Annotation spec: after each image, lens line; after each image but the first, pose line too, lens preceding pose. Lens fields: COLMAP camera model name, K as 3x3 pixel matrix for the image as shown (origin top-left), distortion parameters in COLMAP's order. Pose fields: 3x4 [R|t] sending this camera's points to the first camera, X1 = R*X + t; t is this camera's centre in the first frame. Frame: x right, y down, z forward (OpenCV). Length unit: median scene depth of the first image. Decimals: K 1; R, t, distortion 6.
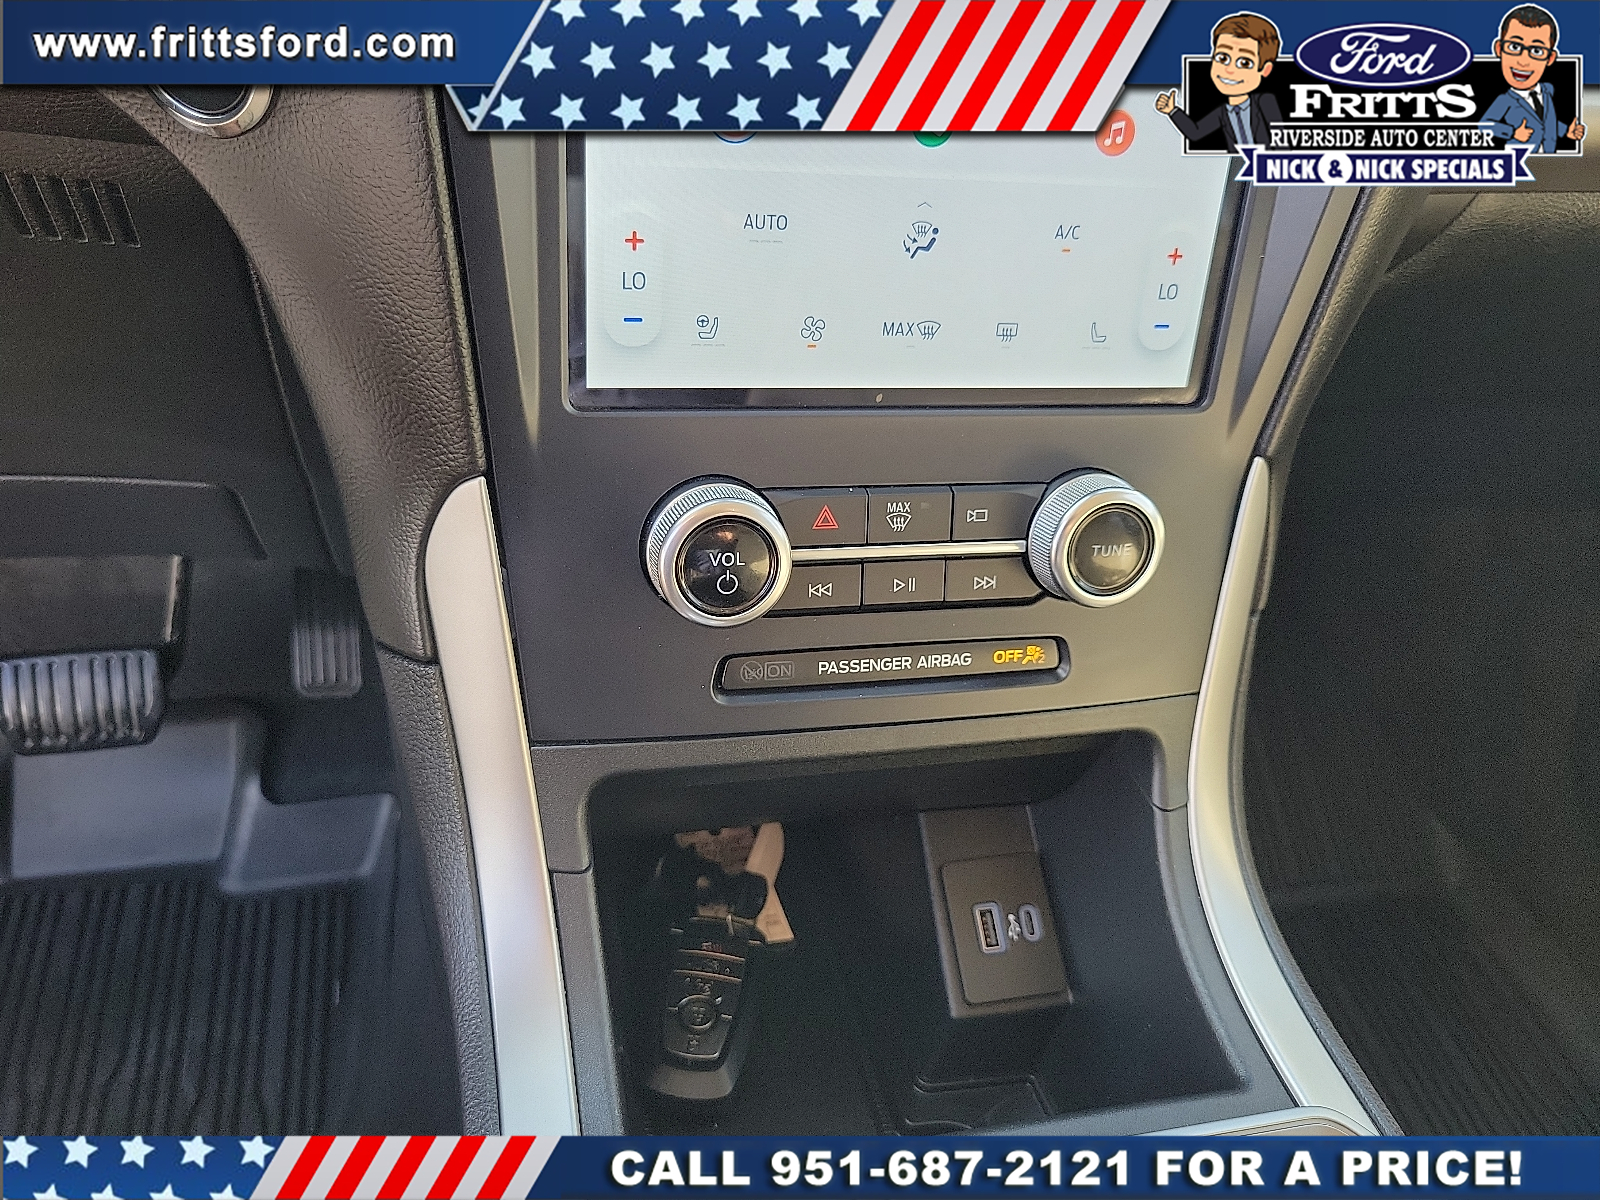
lens RADIAL K [[1219.1, 0, 800.0], [0, 1219.1, 600.0], [0, 0, 1]] dist [0.036532, 0.002746]
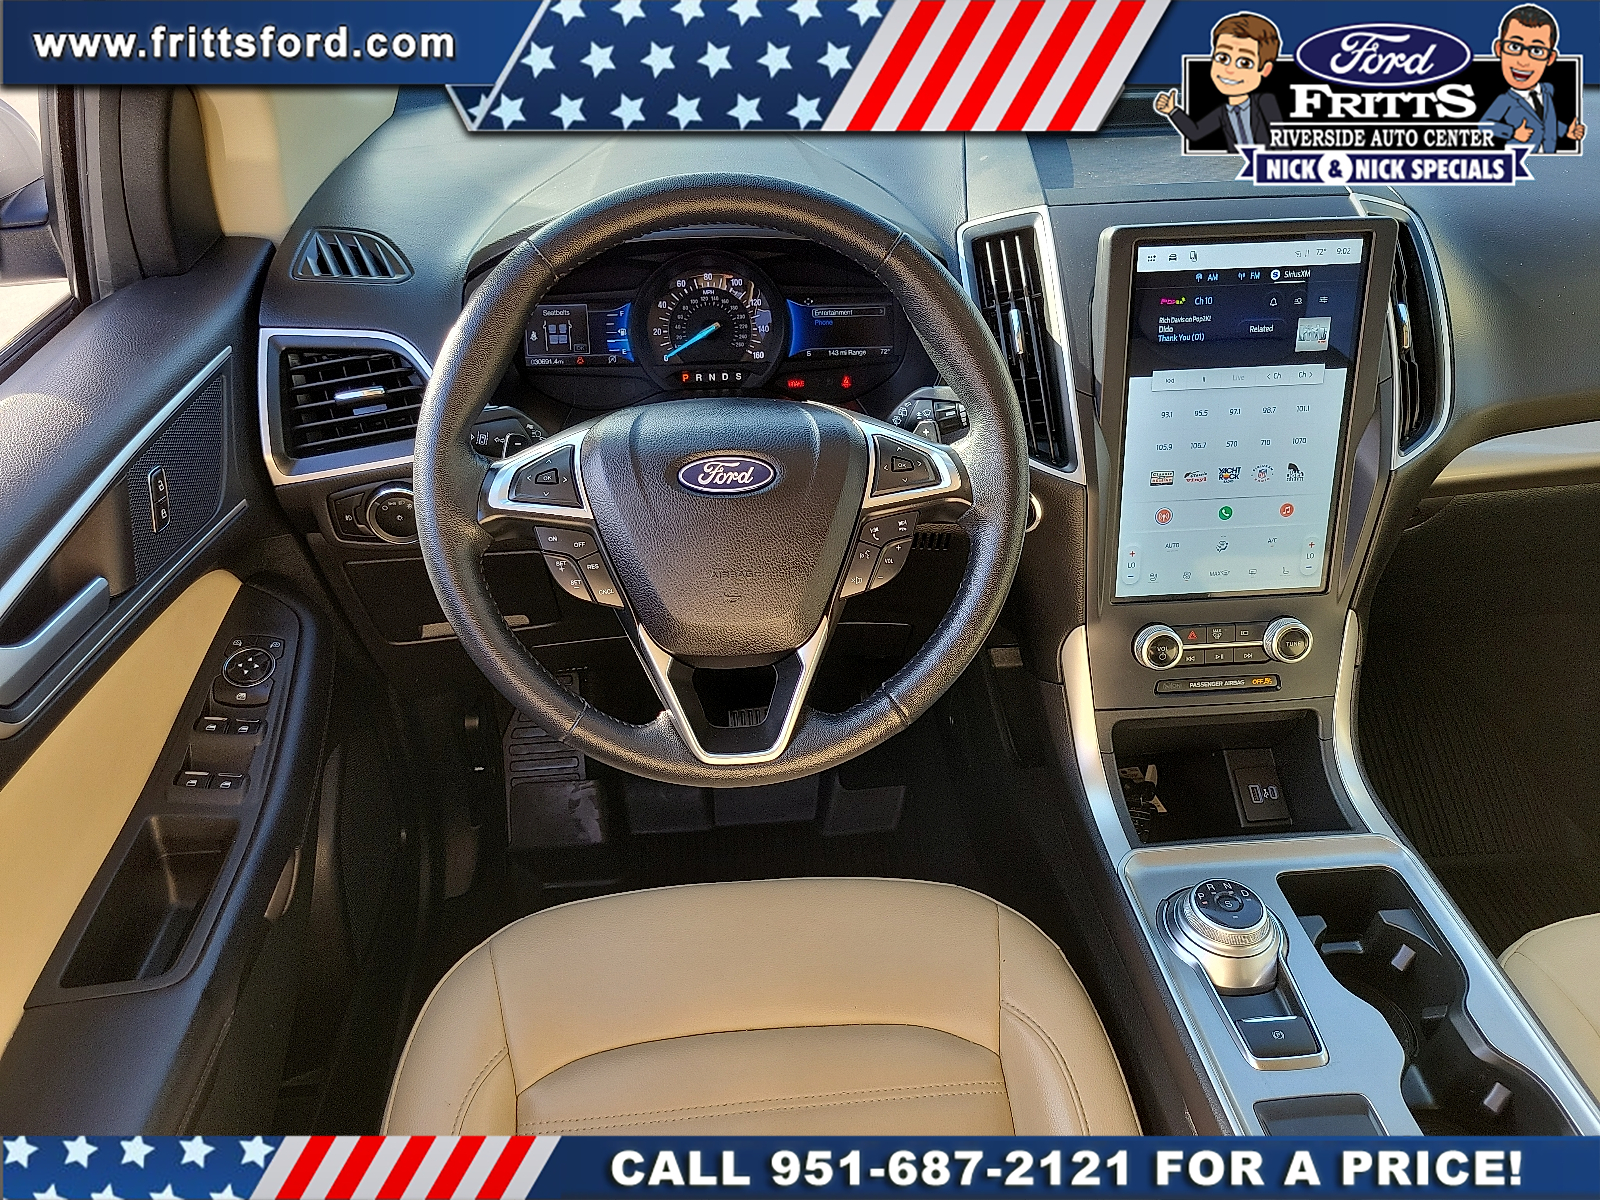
lens RADIAL K [[1219.1, 0, 800.0], [0, 1219.1, 600.0], [0, 0, 1]] dist [0.036532, 0.002746]
pose [[0.980451, -0.027472, -0.194838, -0.321772], [0.011392, 0.996469, -0.083180, 0.082999], [0.196436, 0.079334, 0.977302, -2.064374]]
